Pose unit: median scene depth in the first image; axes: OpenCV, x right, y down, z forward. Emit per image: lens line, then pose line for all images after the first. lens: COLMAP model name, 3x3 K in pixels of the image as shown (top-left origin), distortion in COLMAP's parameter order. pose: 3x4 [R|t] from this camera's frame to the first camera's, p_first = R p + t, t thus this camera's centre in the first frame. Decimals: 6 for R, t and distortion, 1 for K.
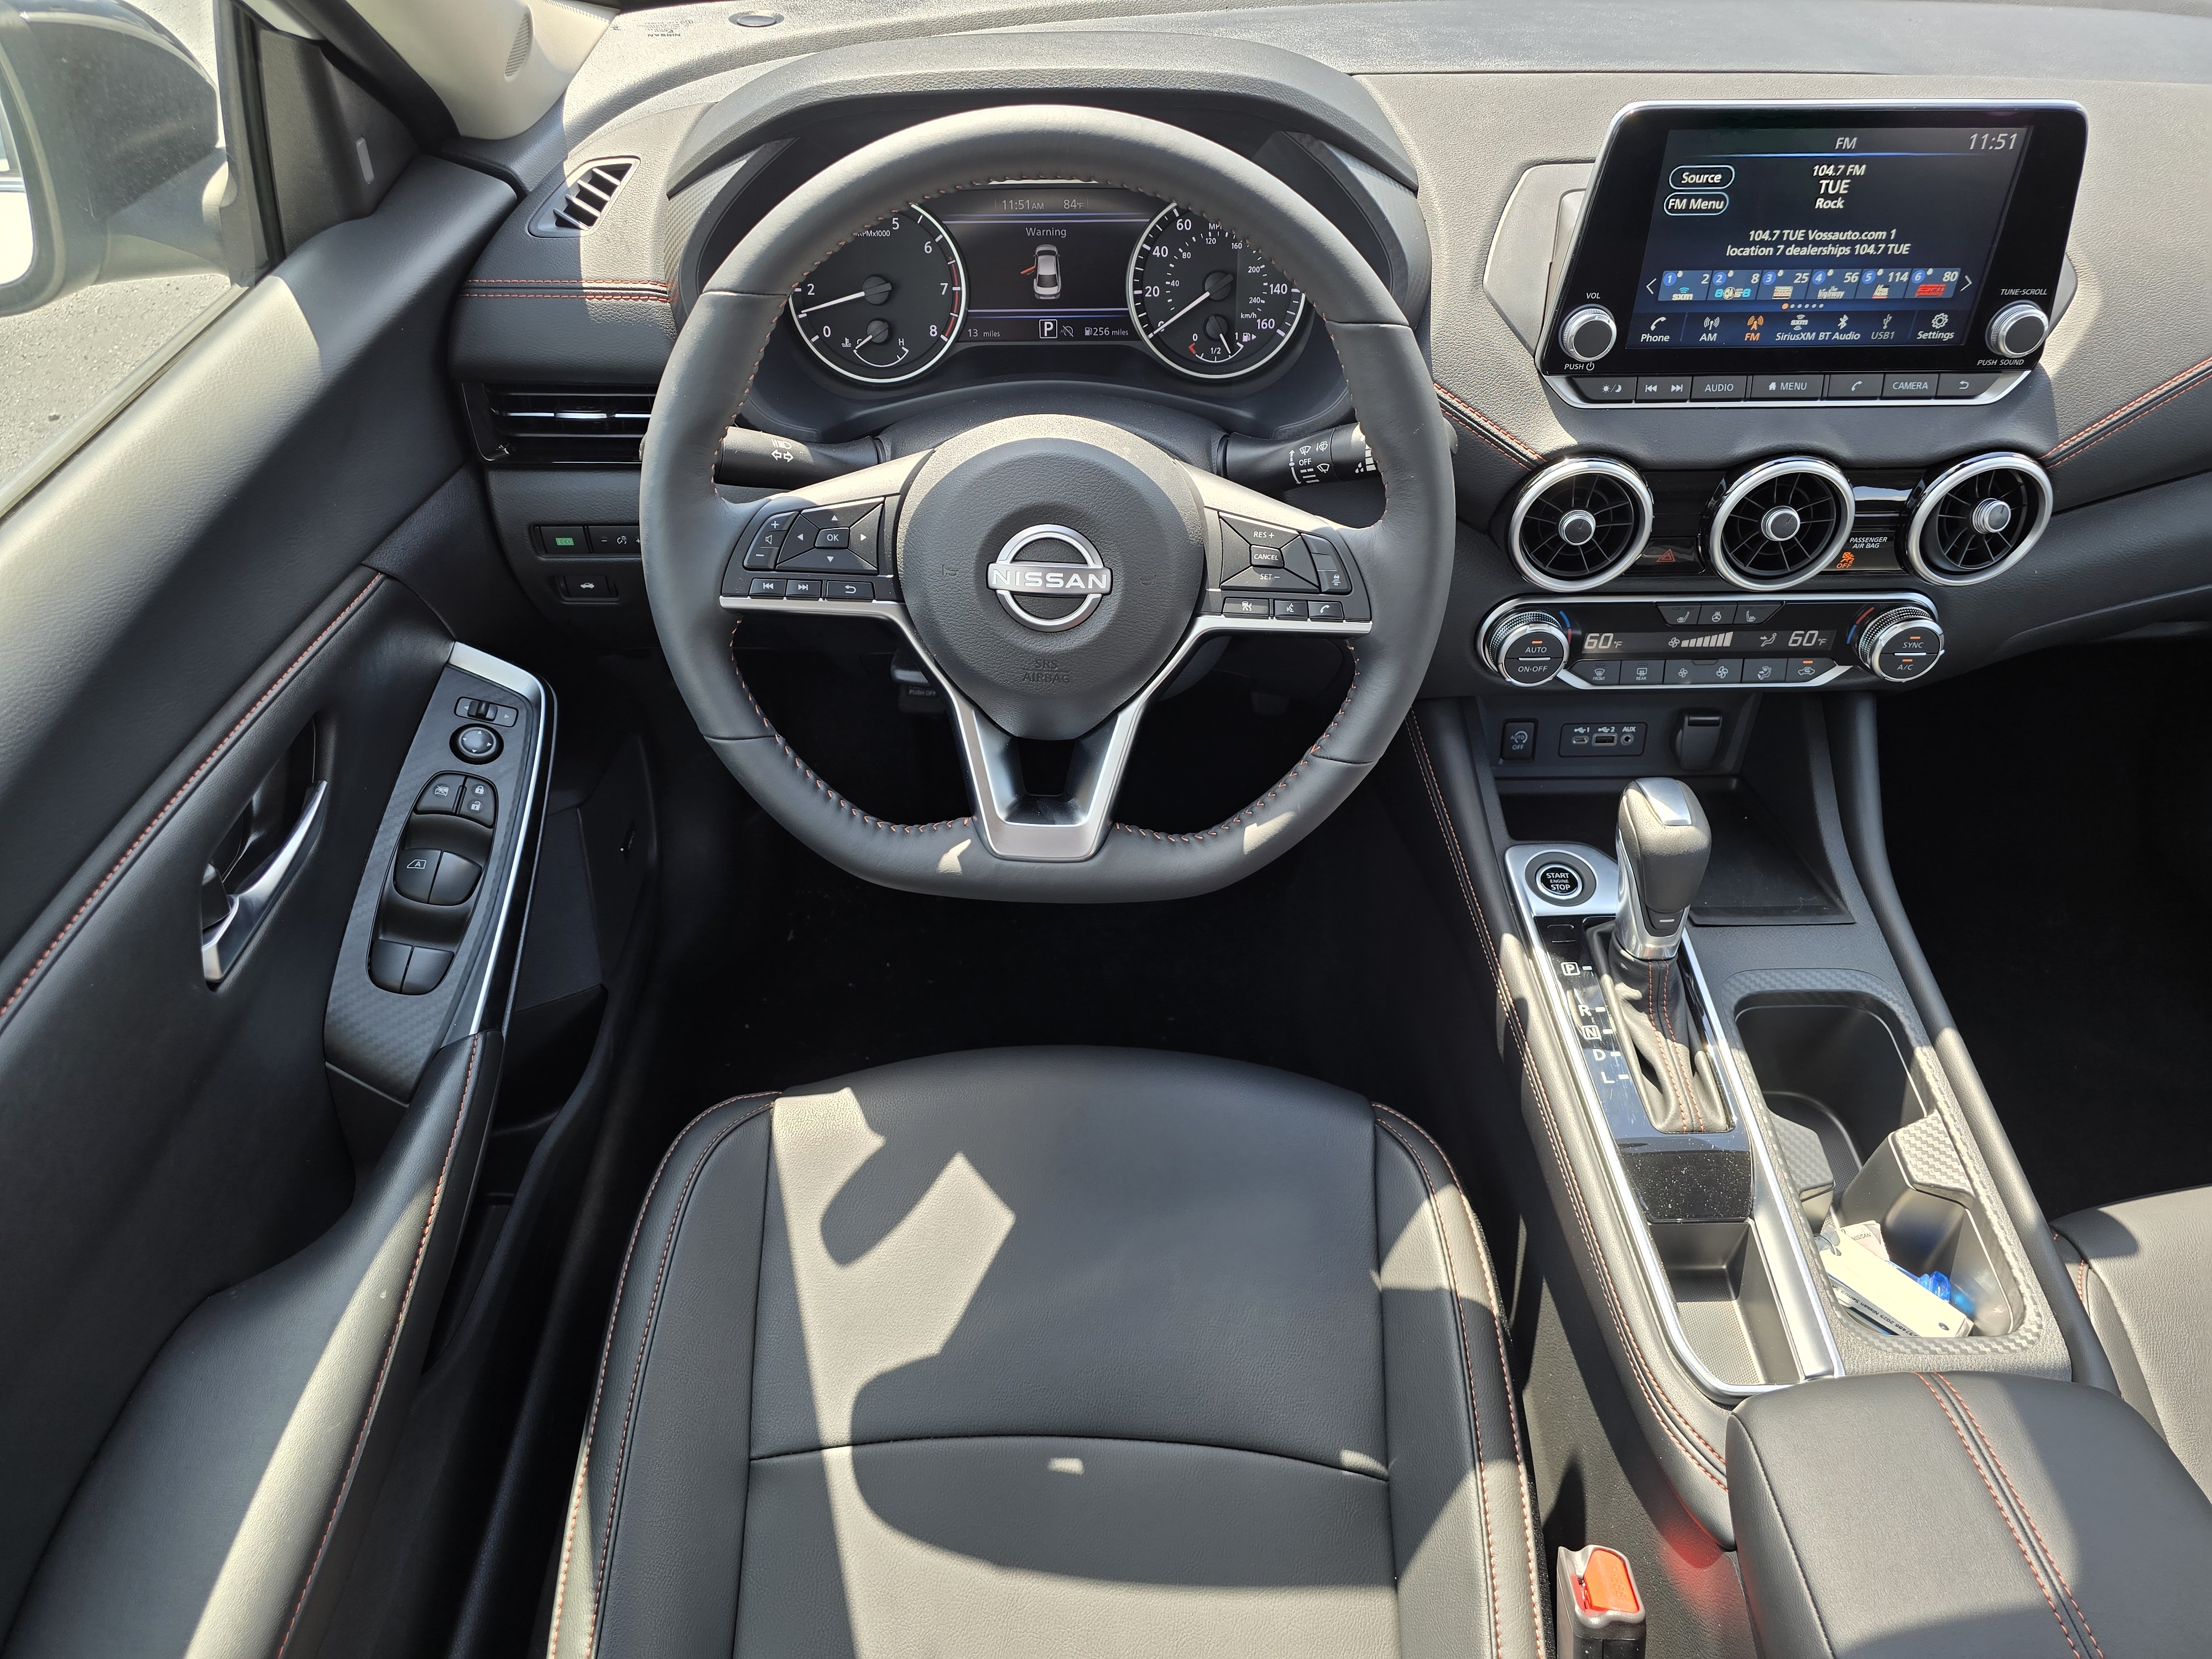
lens RADIAL K [[1463.8, 0, 1101.9], [0, 1463.8, 823.6], [0, 0, 1]] dist [0.031190, -0.048482]
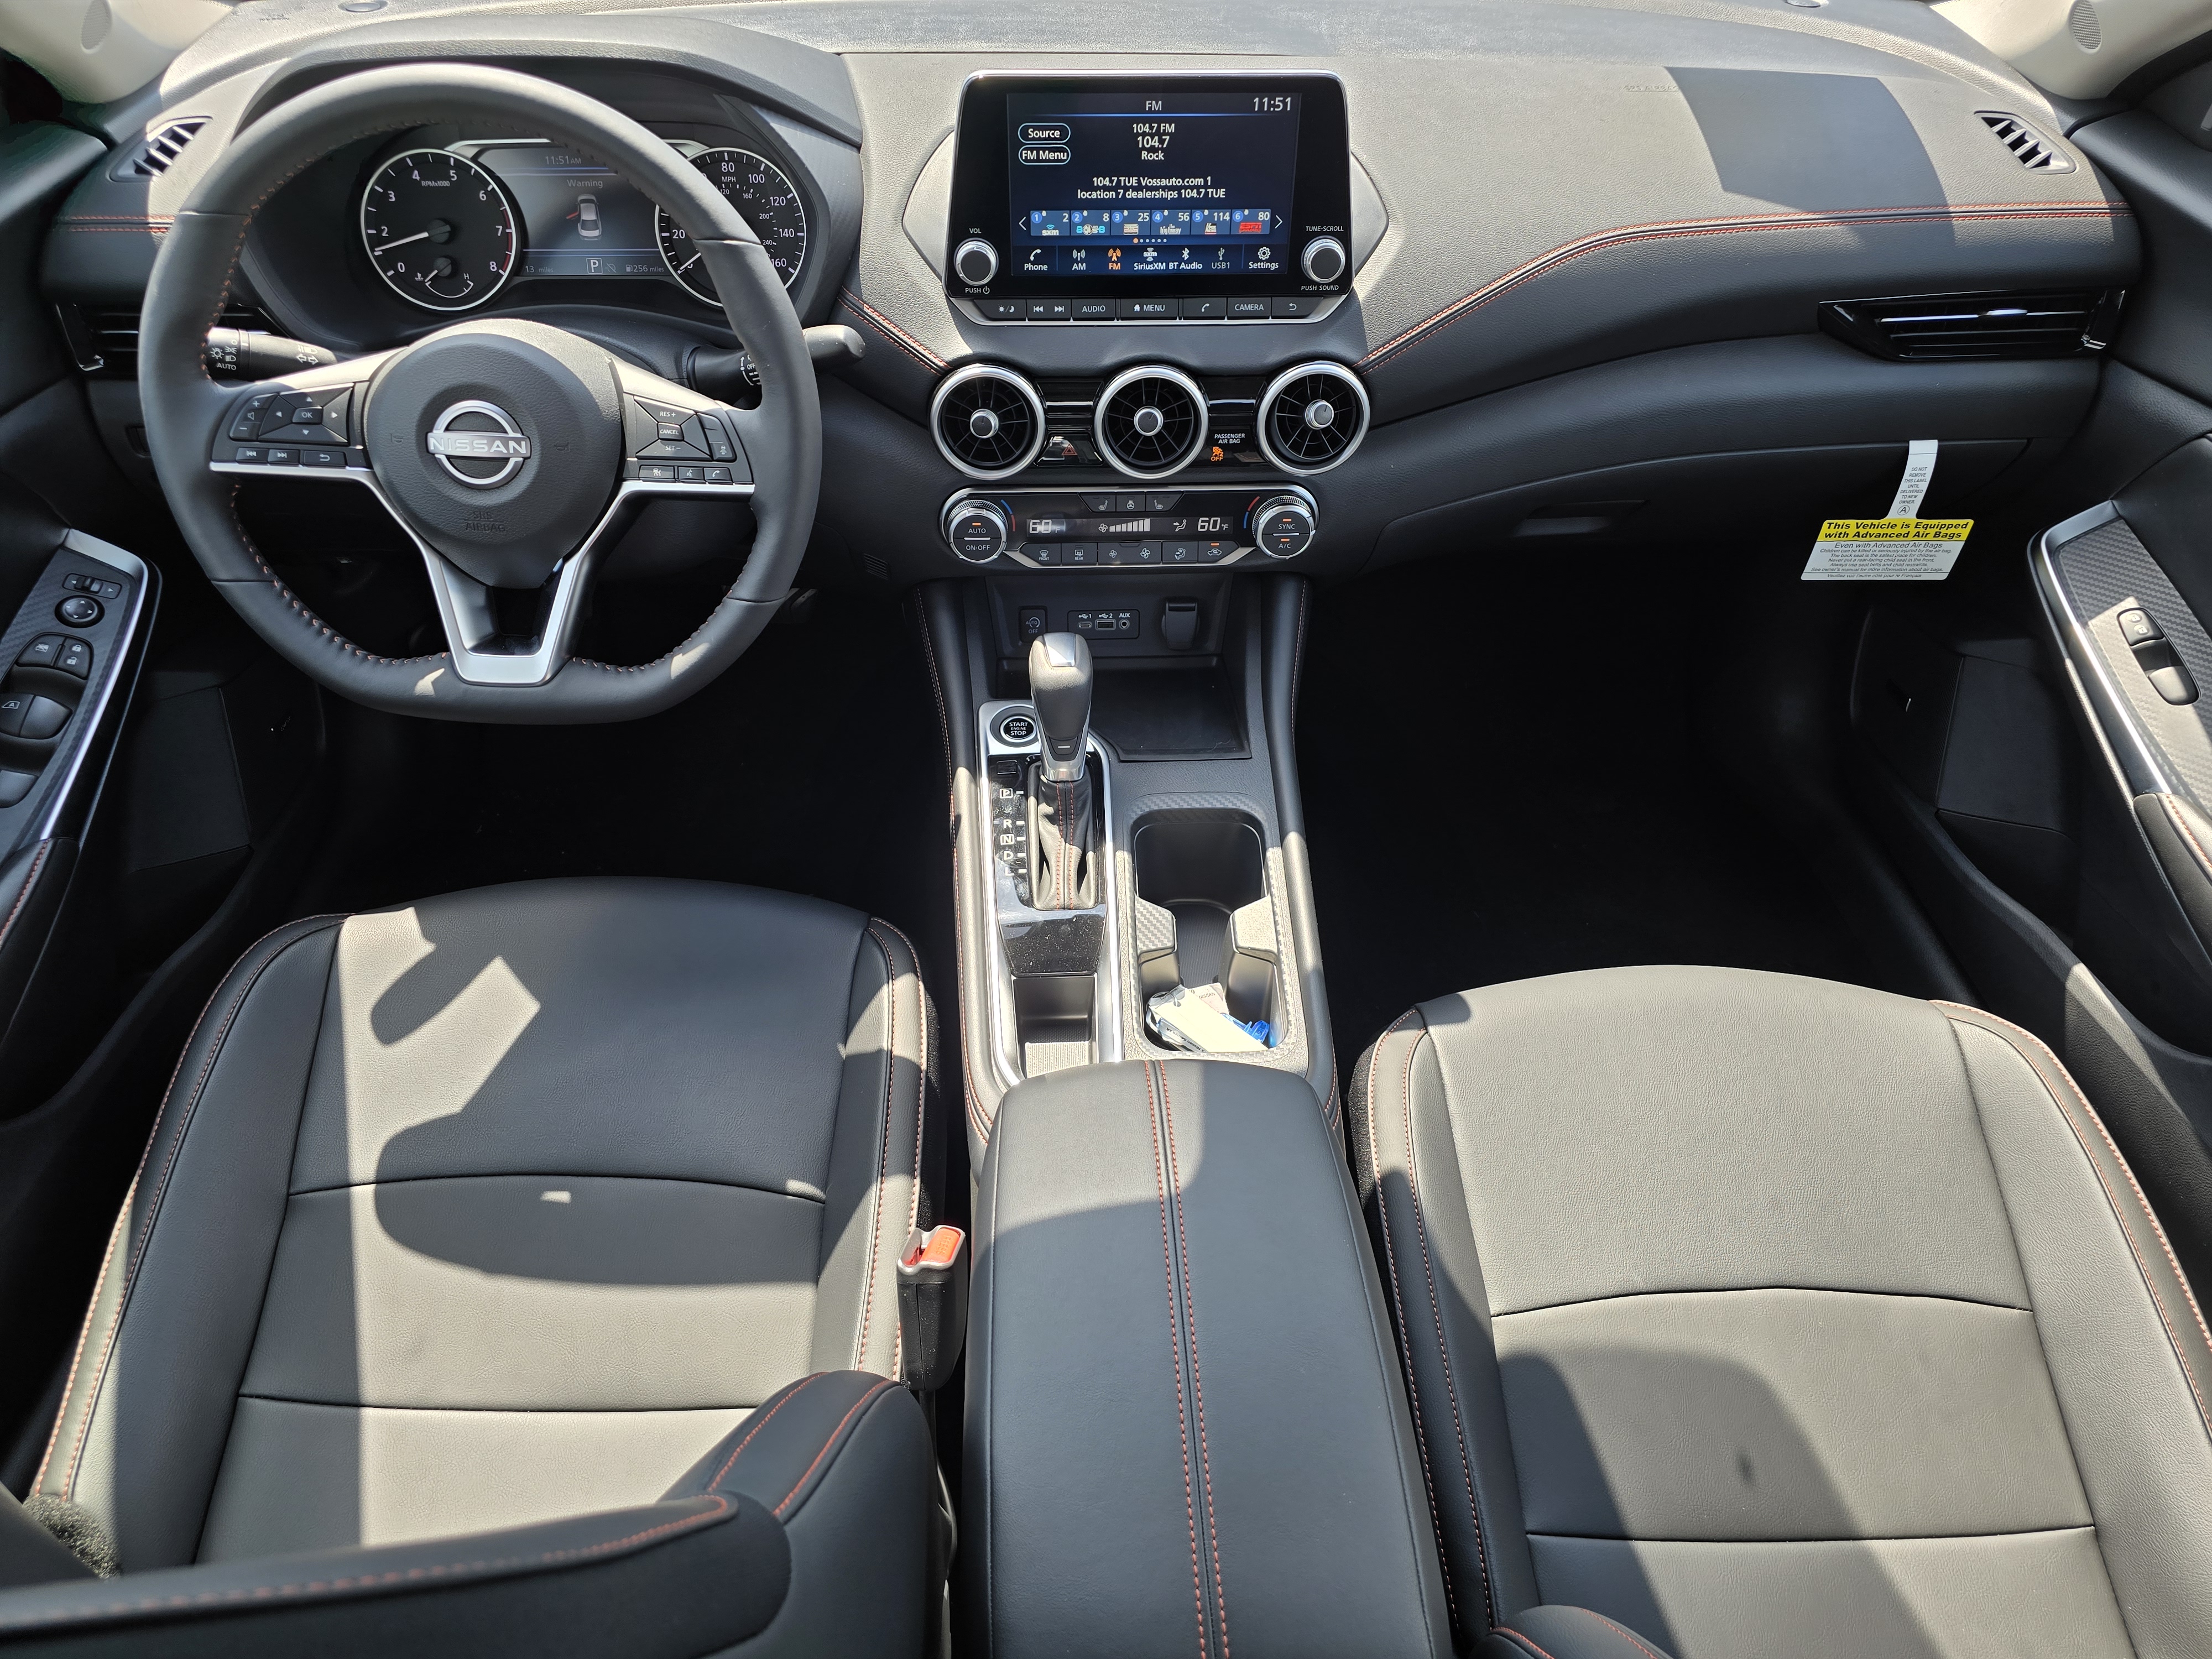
lens RADIAL K [[1463.8, 0, 1101.9], [0, 1463.8, 823.6], [0, 0, 1]] dist [0.031190, -0.048482]
pose [[0.999321, -0.008298, 0.035901, 0.382521], [0.008530, 0.999944, -0.006311, 0.142335], [-0.035846, 0.006613, 0.999335, -0.223459]]
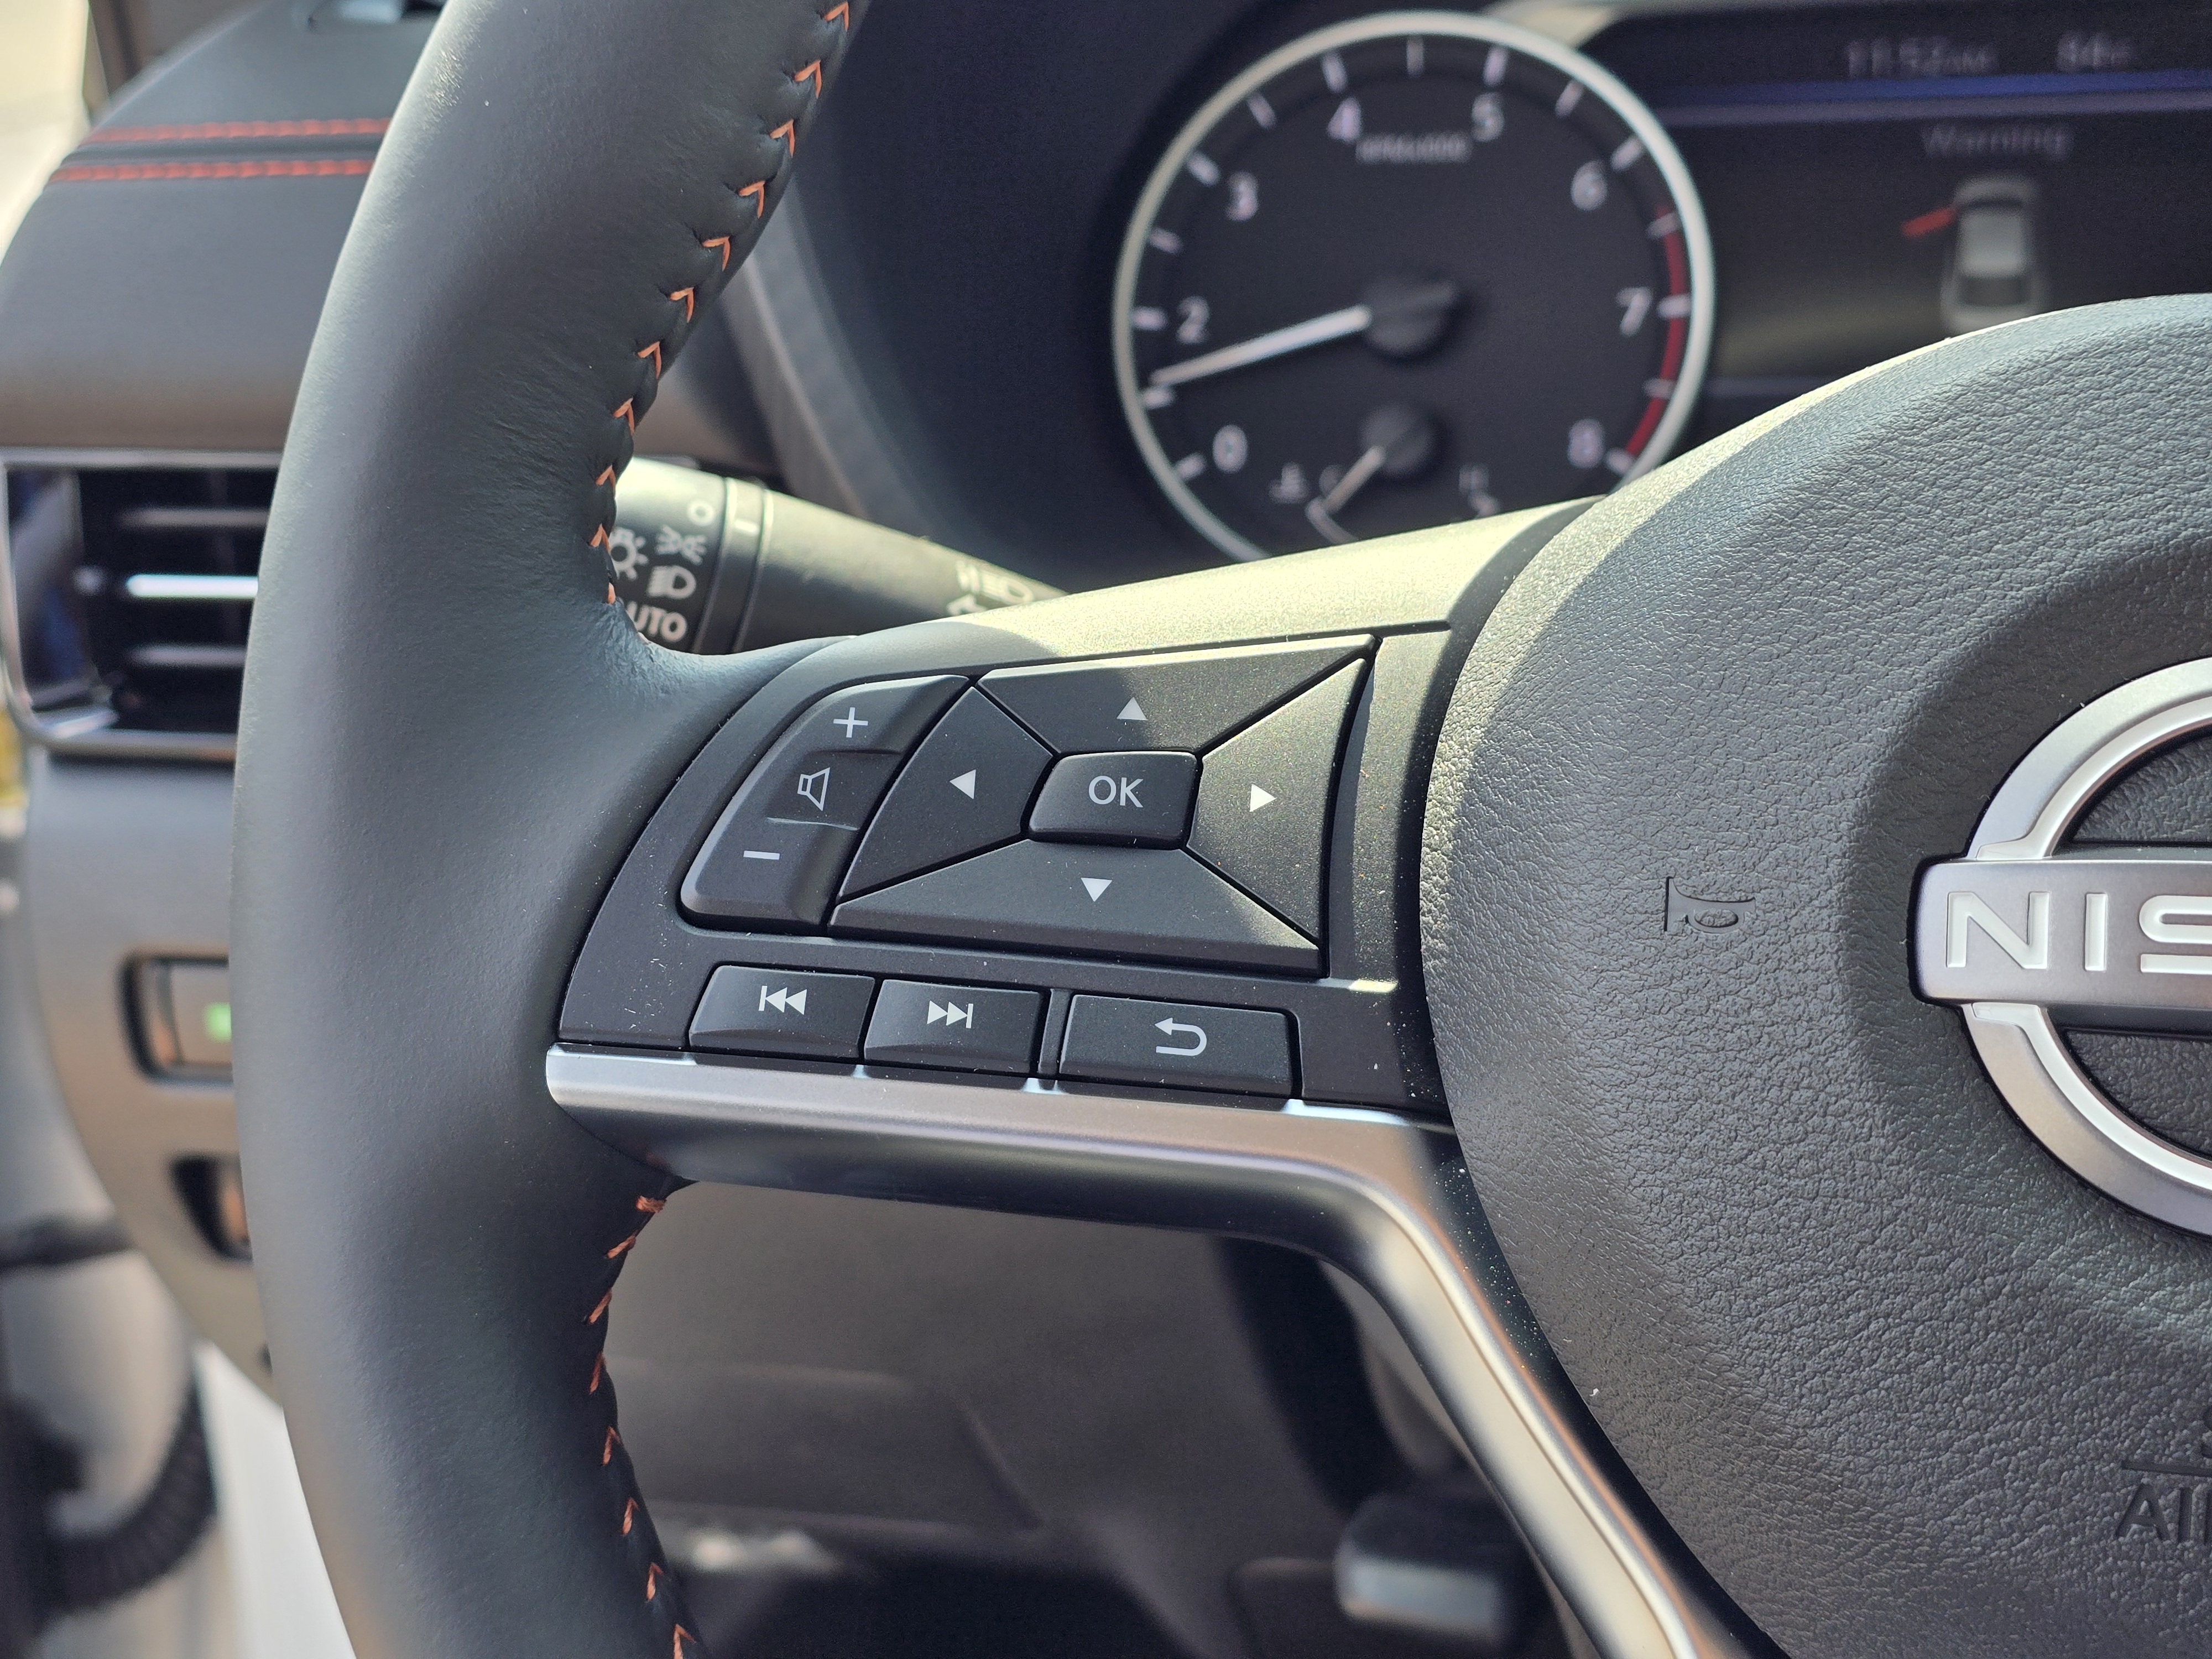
lens RADIAL K [[3073.9, 0, 1125.1], [0, 3073.9, 829.4], [0, 0, 1]] dist [0.239119, -0.954741]
pose [[0.974651, 0.026715, -0.222128, -0.076021], [-0.113886, 0.913829, -0.389804, -0.015251], [0.192574, 0.405220, 0.893707, 0.538282]]
